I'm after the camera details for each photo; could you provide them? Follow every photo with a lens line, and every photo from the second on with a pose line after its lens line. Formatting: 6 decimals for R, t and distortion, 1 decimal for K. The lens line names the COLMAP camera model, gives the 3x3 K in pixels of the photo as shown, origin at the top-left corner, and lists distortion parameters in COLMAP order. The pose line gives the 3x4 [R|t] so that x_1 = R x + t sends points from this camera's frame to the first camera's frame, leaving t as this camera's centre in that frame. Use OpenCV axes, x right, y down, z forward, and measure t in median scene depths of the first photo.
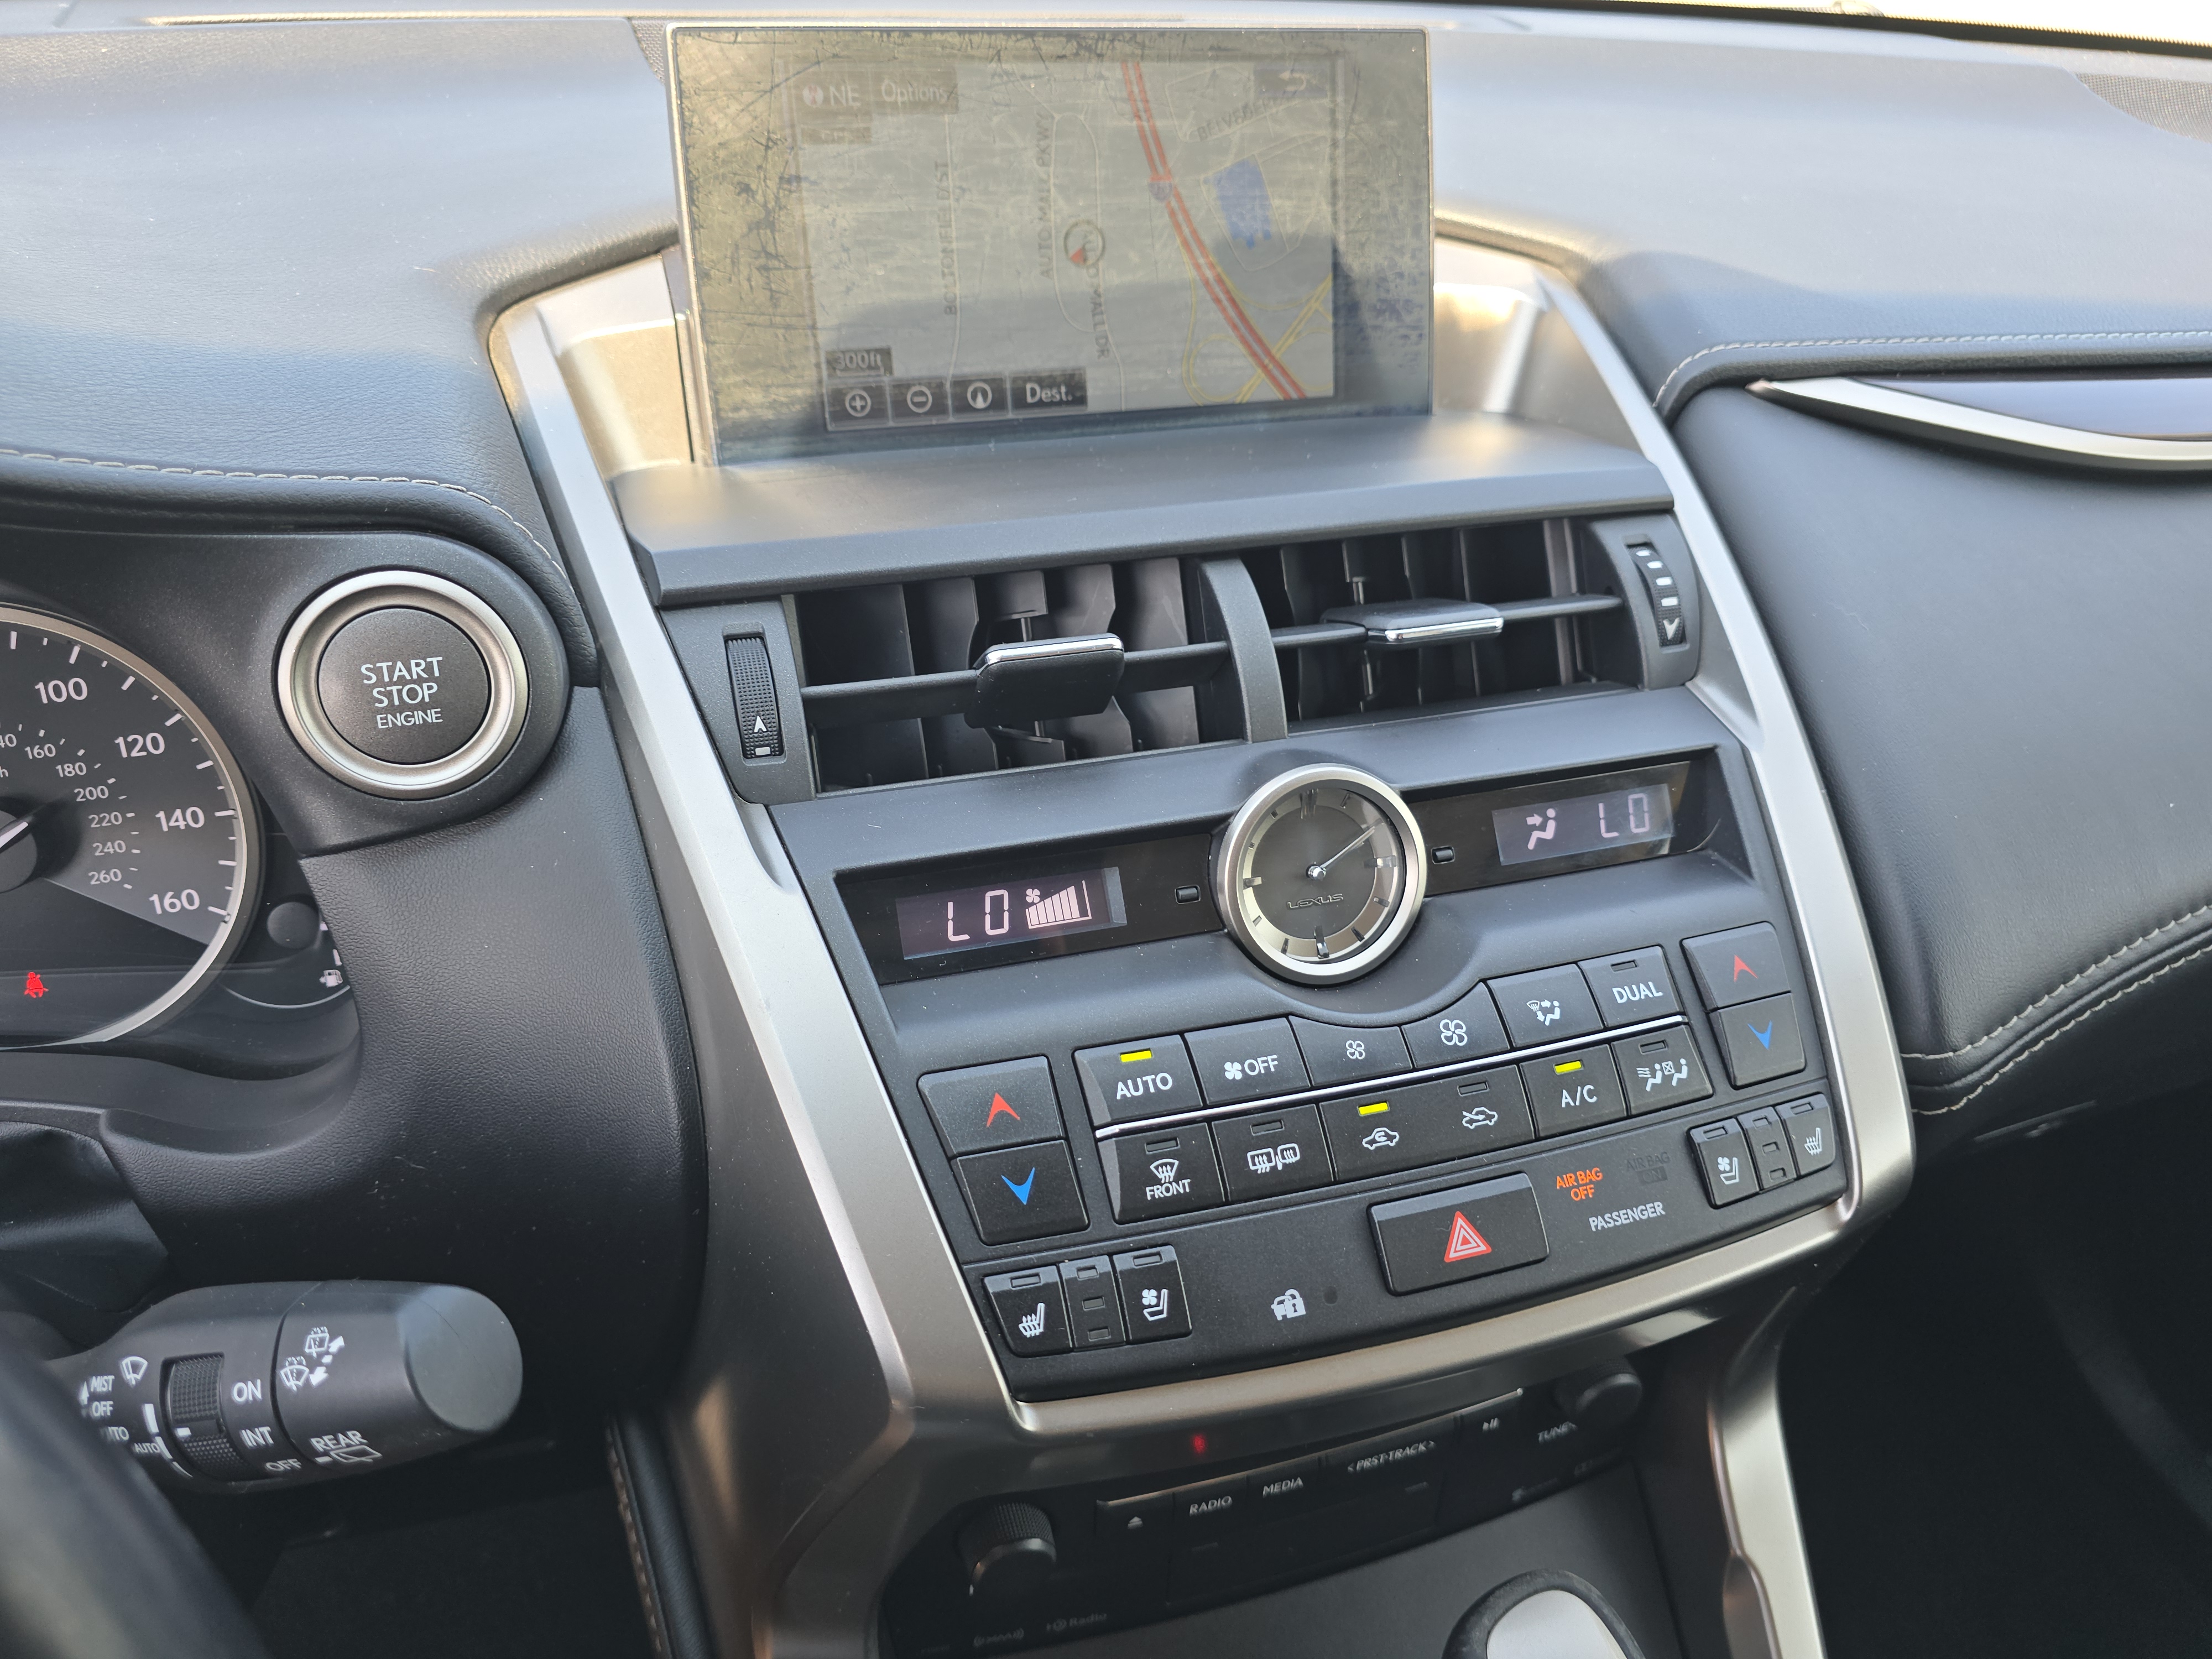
lens RADIAL K [[1534.7, 0, 1106.0], [0, 1534.7, 829.5], [0, 0, 1]] dist [0.033799, -0.035870]
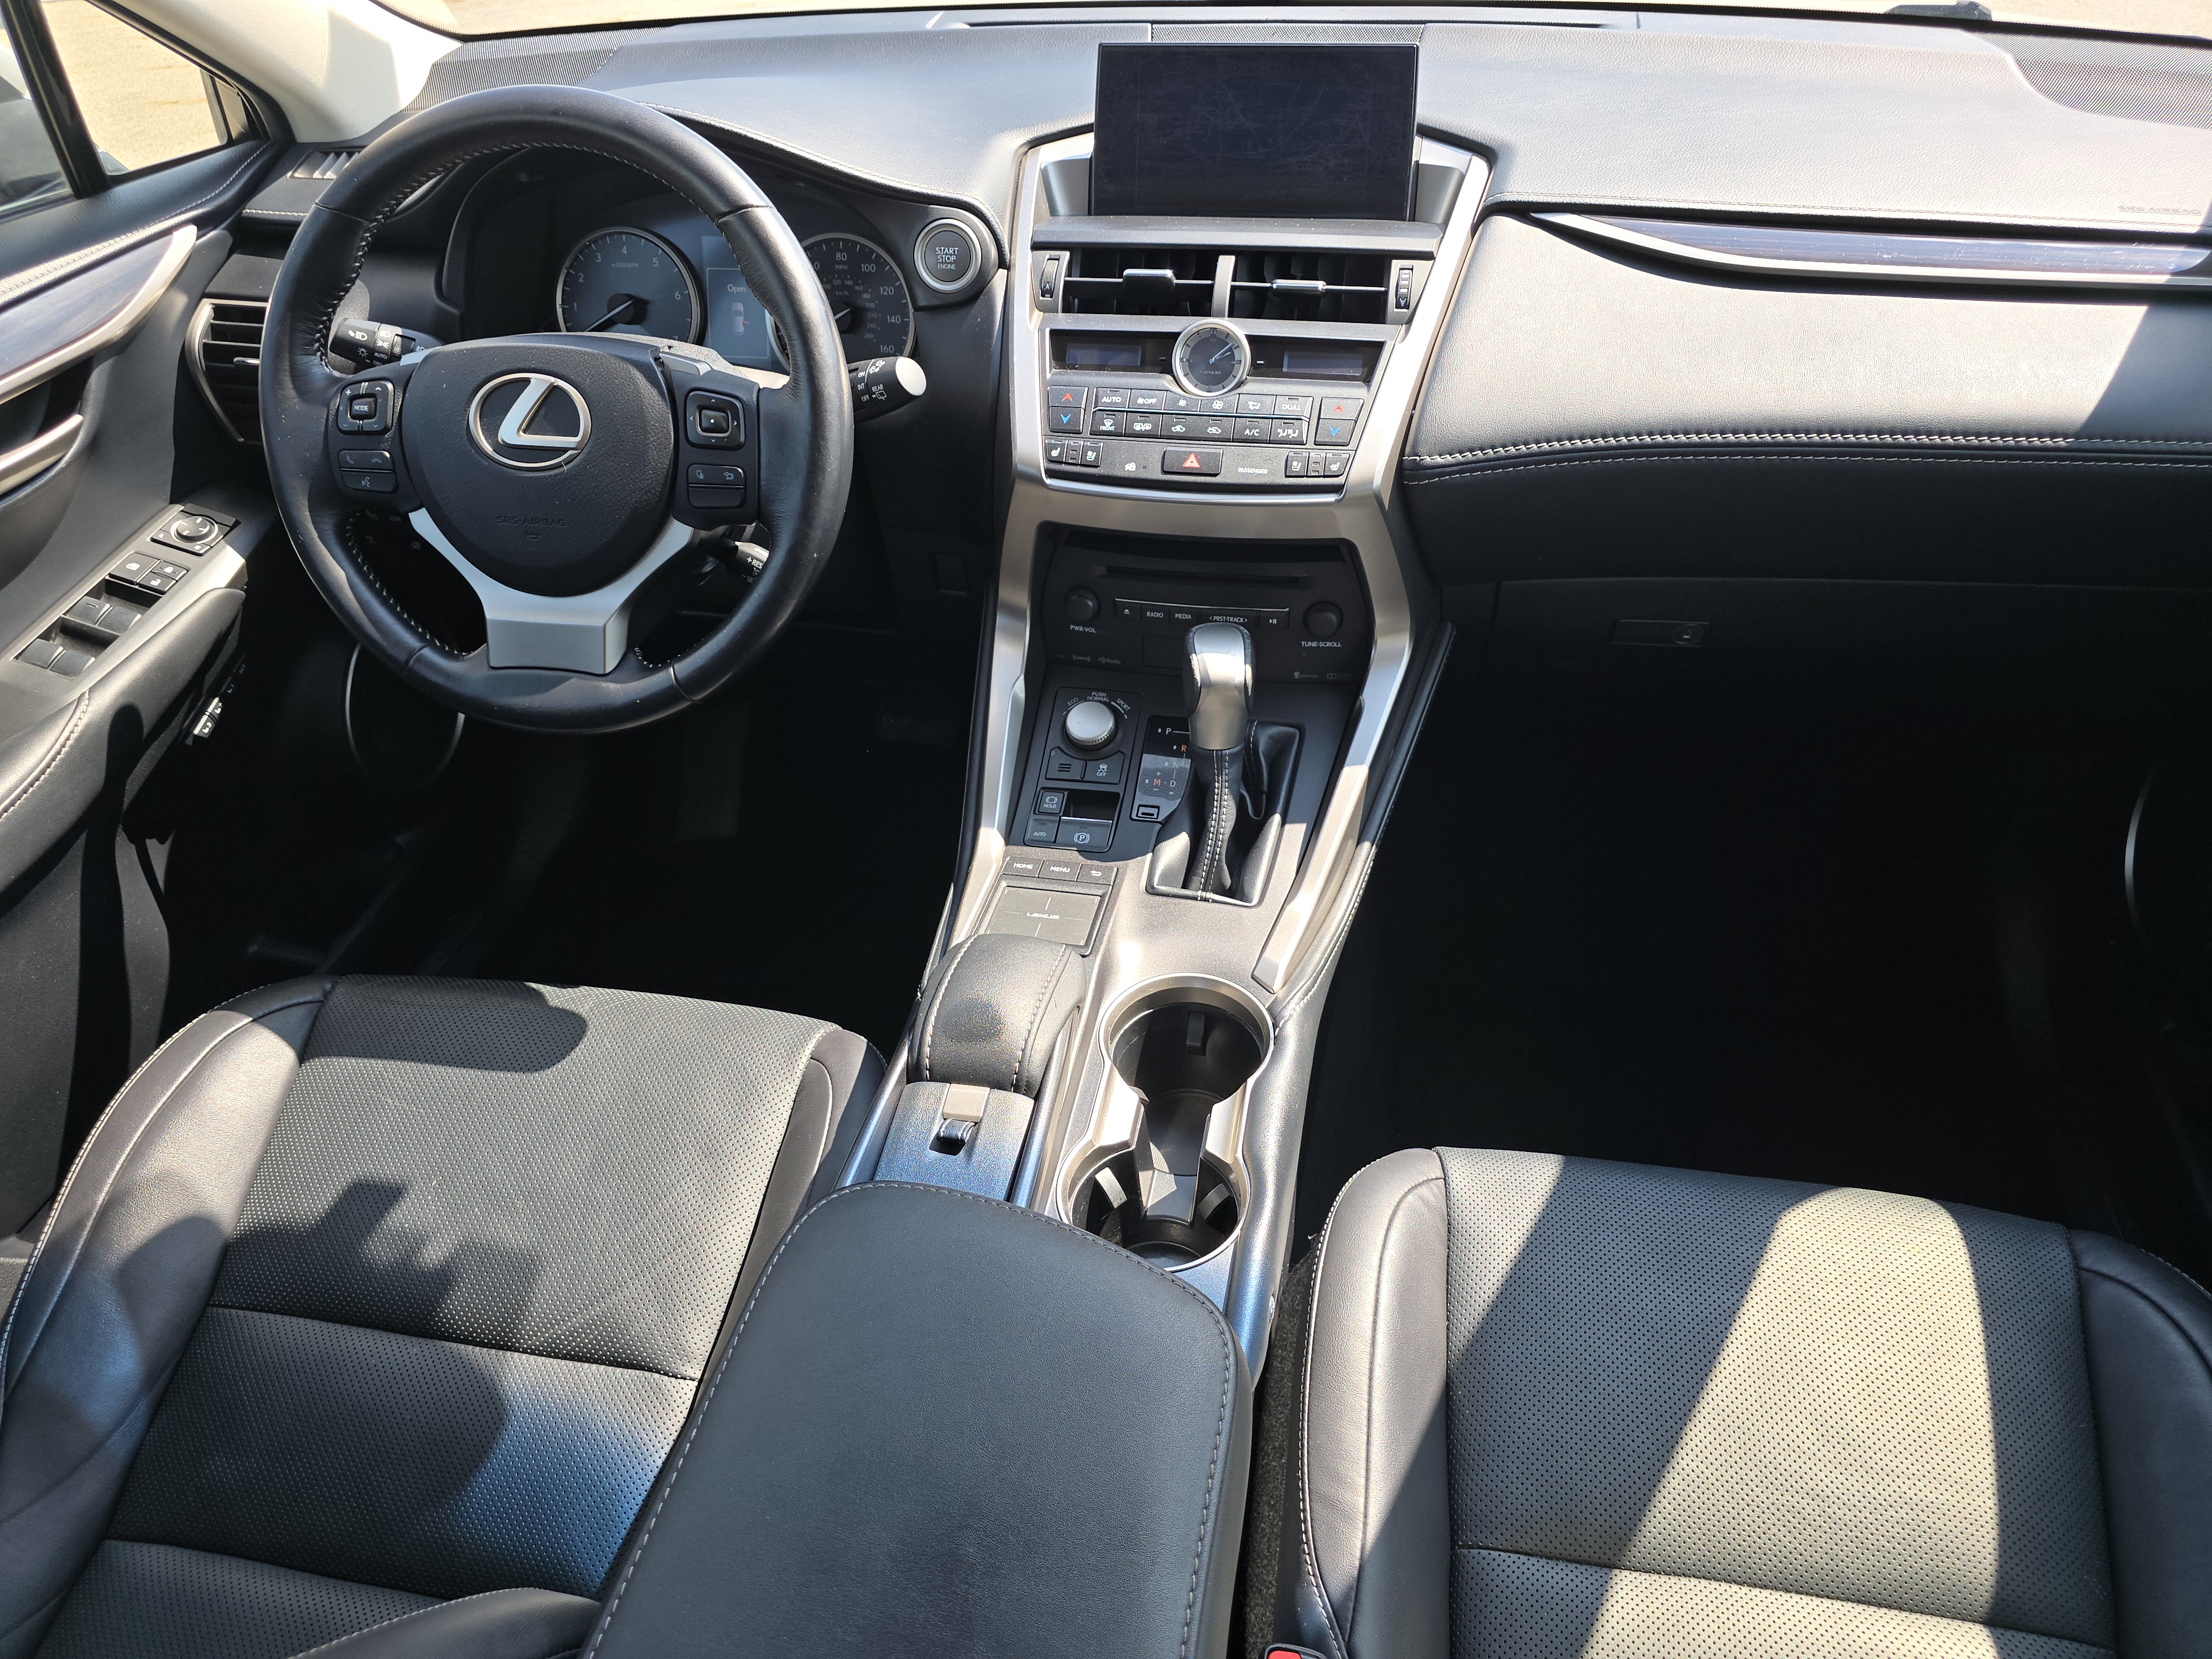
lens RADIAL K [[1552.8, 0, 1106.4], [0, 1552.8, 795.6], [0, 0, 1]] dist [0.057980, -0.069517]
pose [[0.873243, 0.228398, -0.430443, 1.361023], [-0.215022, 0.973308, 0.080232, 0.606587], [0.437279, 0.022493, 0.899045, -1.614297]]
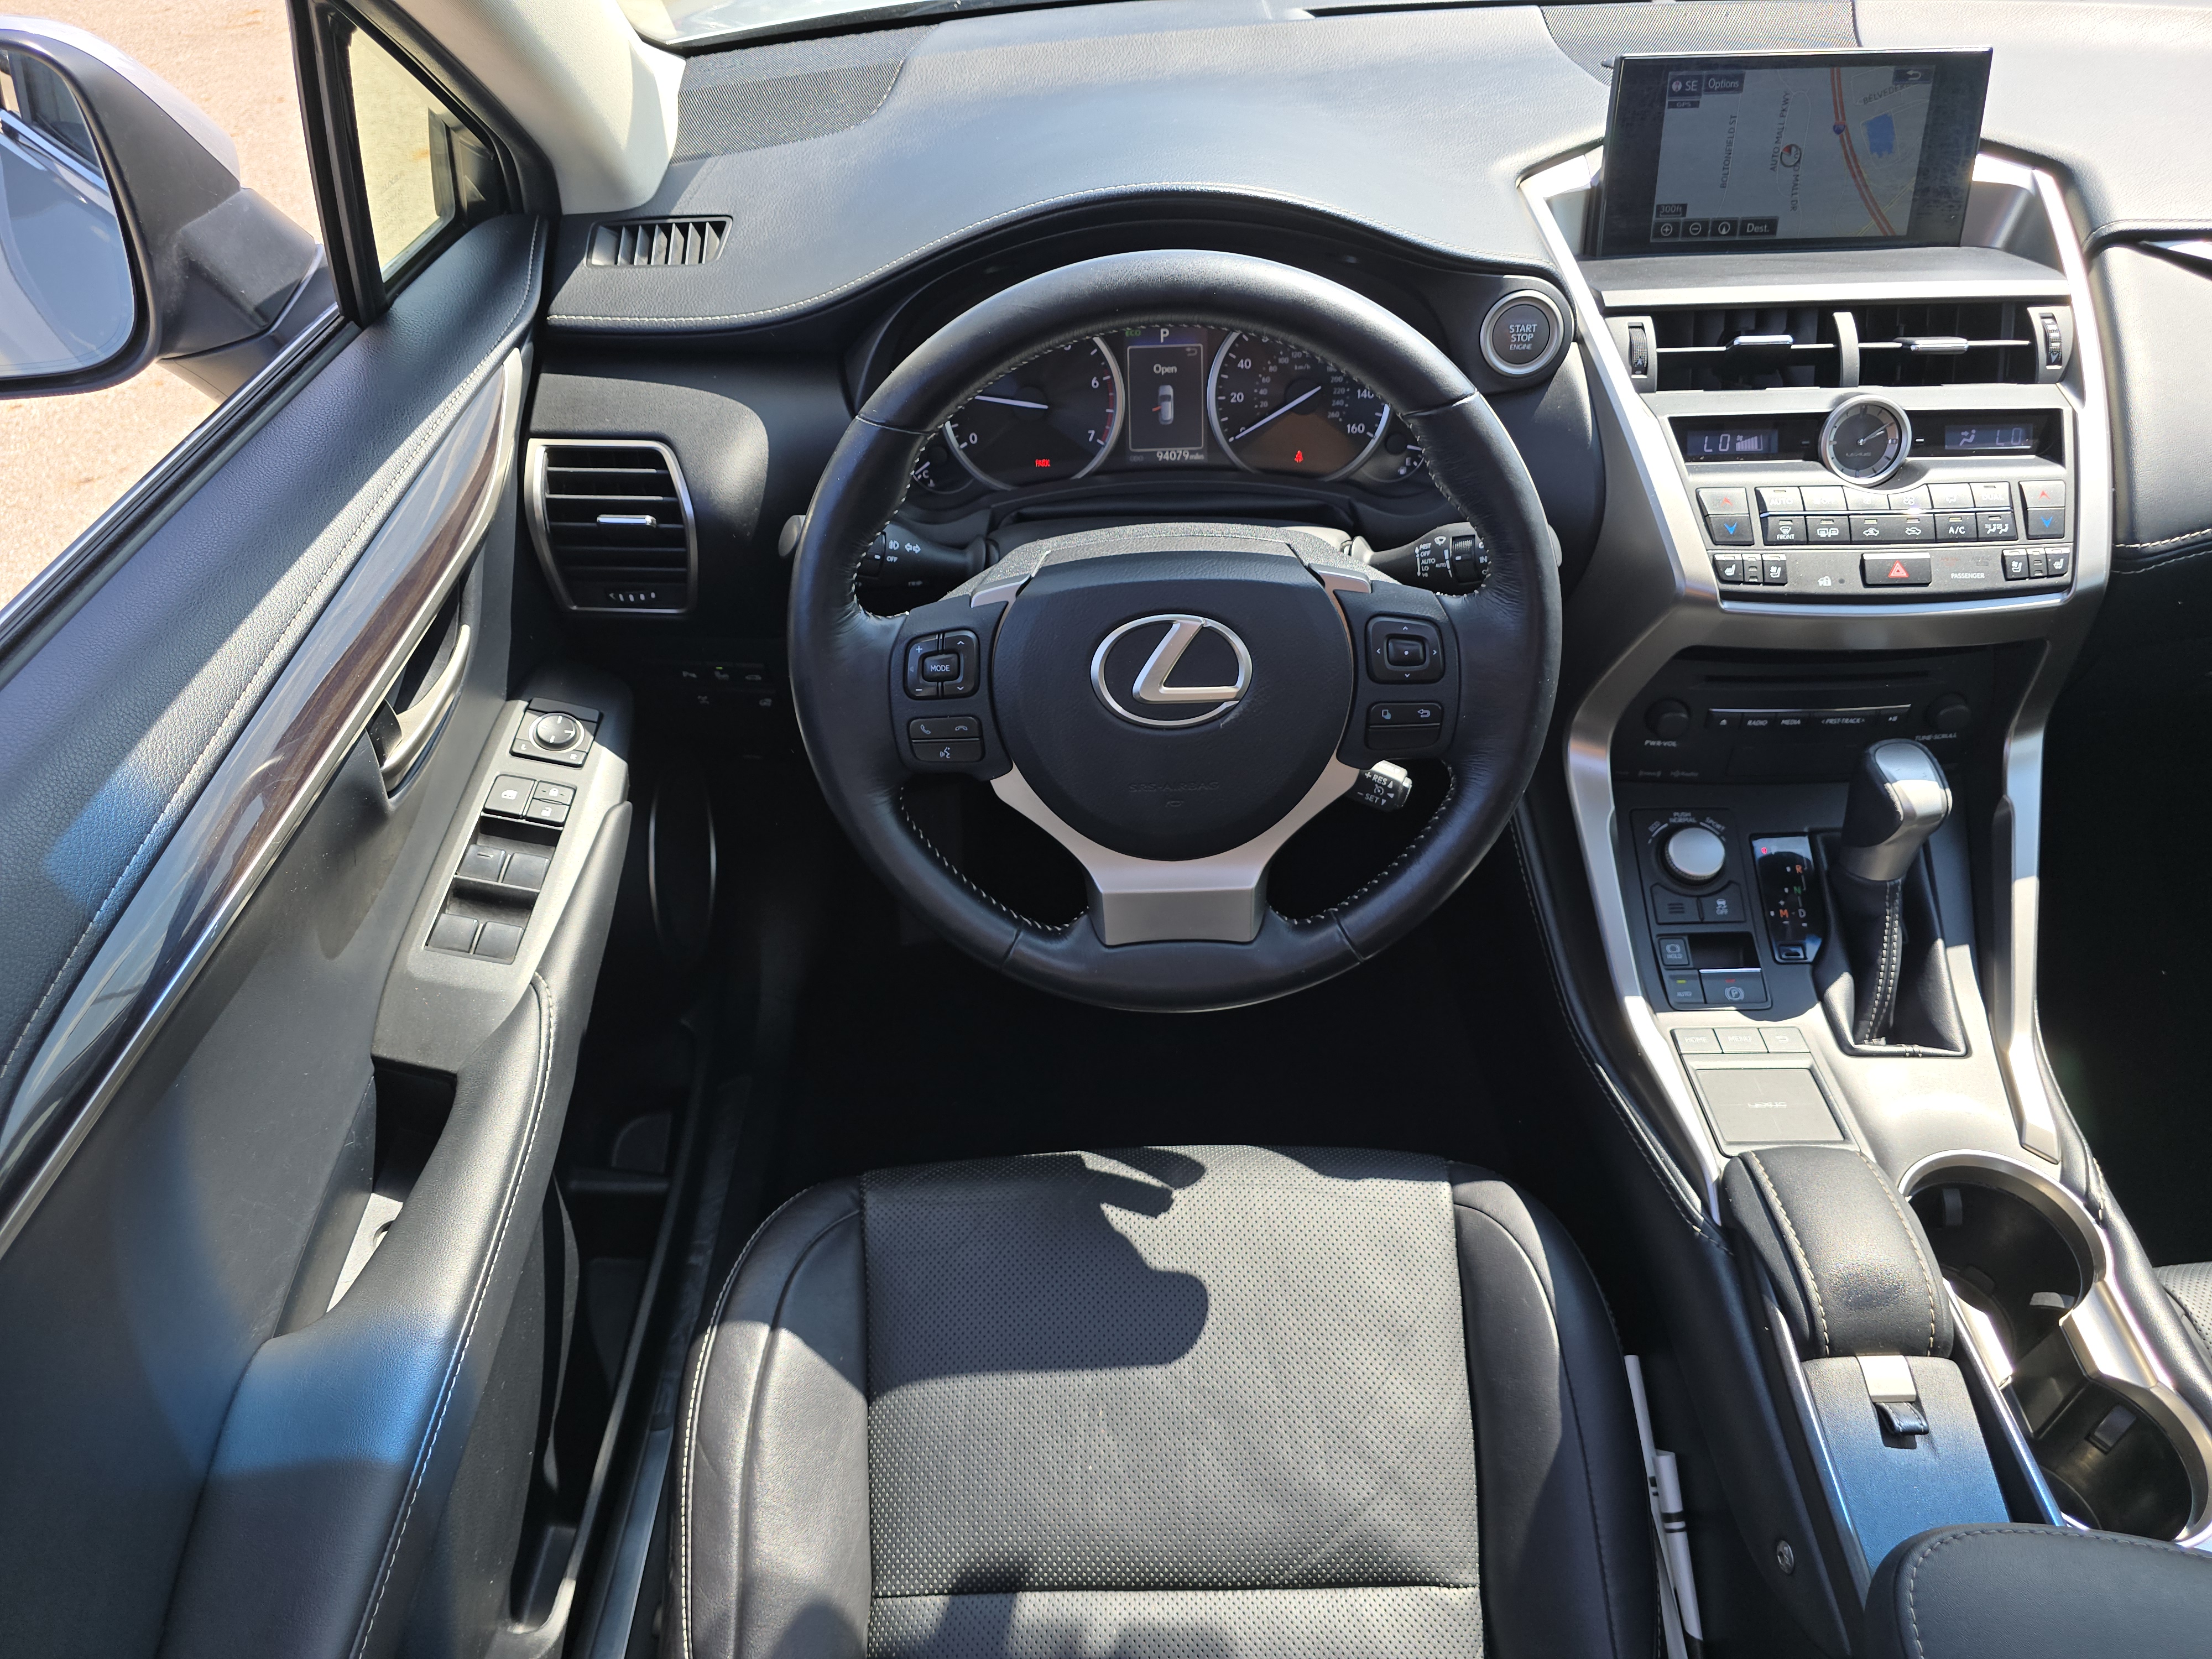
lens RADIAL K [[1534.7, 0, 1106.0], [0, 1534.7, 829.5], [0, 0, 1]] dist [0.033799, -0.035870]
pose [[0.952446, 0.153680, -0.263114, -0.262967], [-0.119443, 0.982691, 0.141601, 0.423646], [0.280321, -0.103440, 0.954317, -1.726572]]
